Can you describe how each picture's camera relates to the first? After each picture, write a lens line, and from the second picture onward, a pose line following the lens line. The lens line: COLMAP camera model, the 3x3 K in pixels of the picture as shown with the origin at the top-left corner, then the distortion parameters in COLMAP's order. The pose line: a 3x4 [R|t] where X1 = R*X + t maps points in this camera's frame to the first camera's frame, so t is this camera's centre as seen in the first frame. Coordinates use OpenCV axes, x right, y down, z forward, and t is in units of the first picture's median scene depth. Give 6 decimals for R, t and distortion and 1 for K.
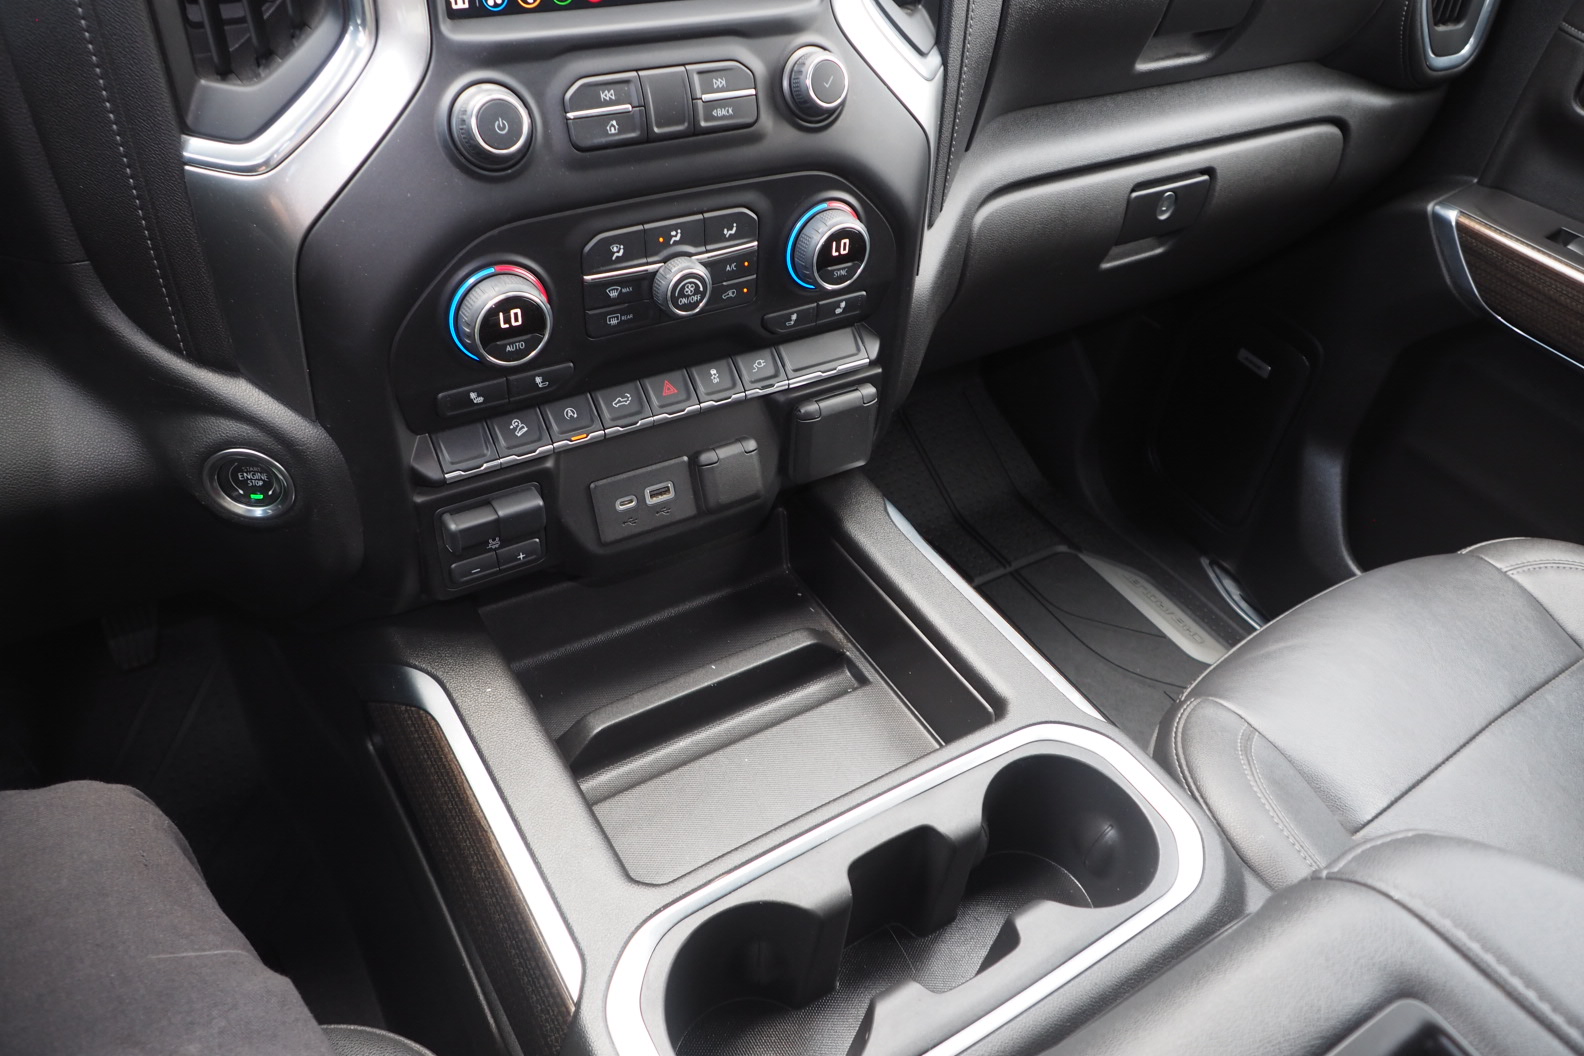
lens RADIAL K [[1114.1, 0, 786.1], [0, 1114.1, 542.2], [0, 0, 1]] dist [-0.049710, 0.024406]
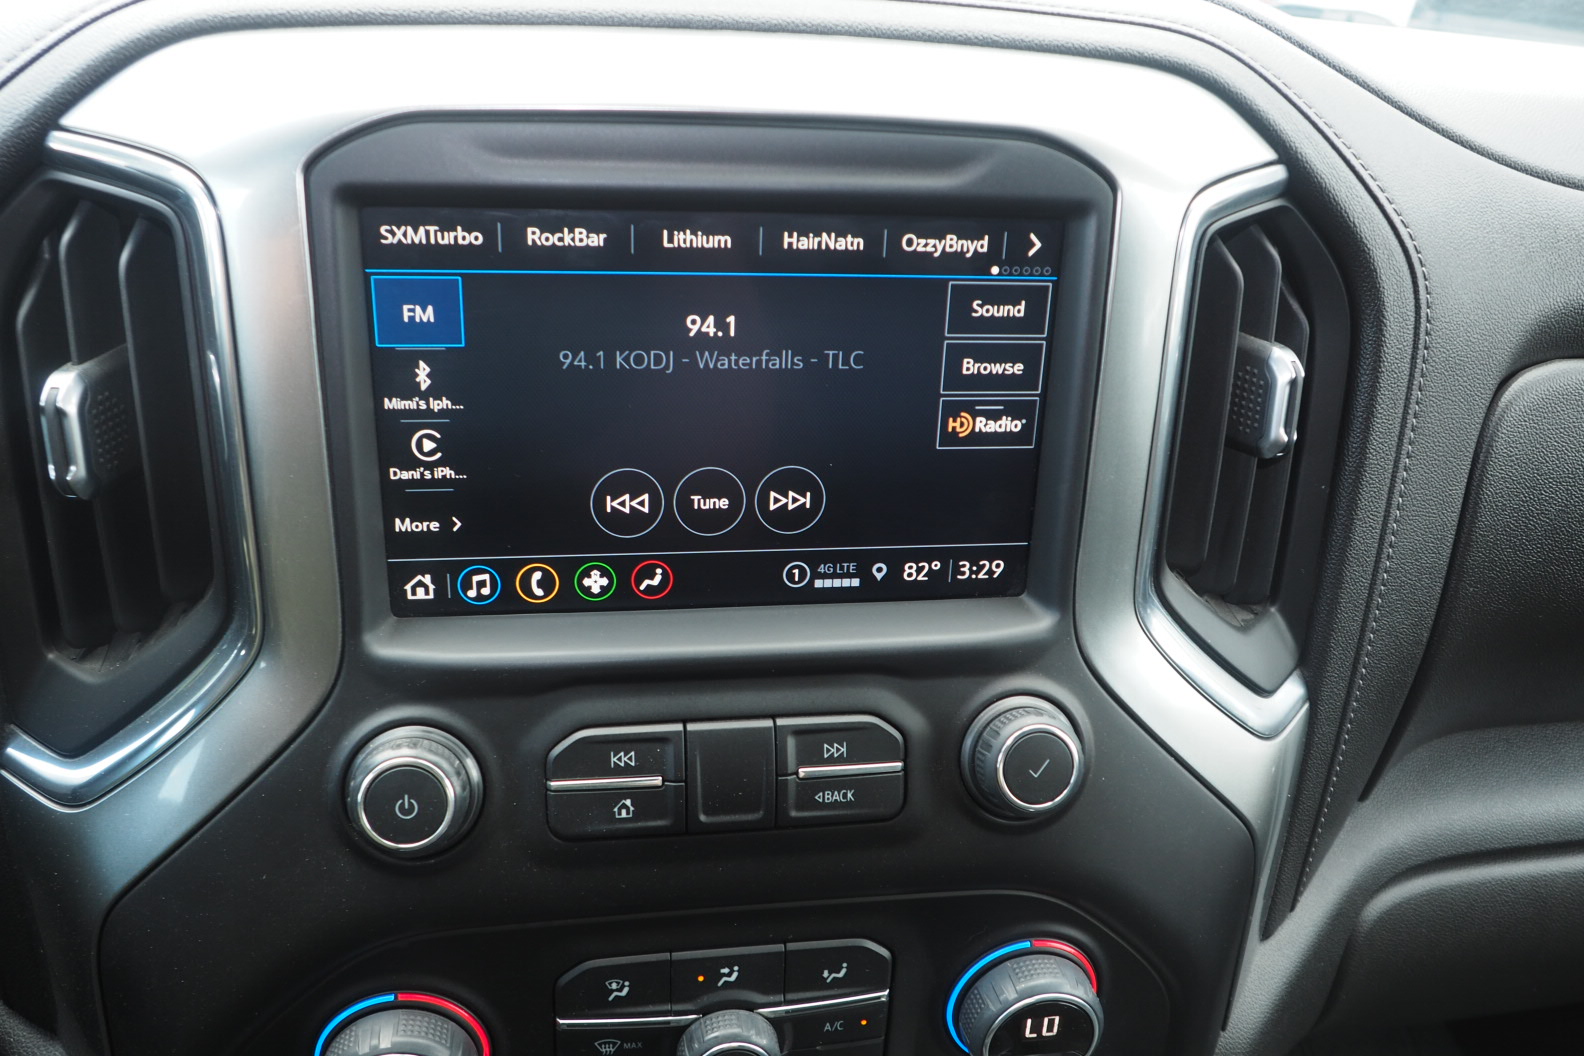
lens RADIAL K [[1202.3, 0, 780.3], [0, 1202.3, 527.6], [0, 0, 1]] dist [-0.026799, 0.009236]
pose [[0.919086, 0.135208, -0.370136, 0.124326], [-0.237285, 0.939803, -0.245899, -0.343516], [0.314607, 0.313830, 0.895842, 0.366608]]
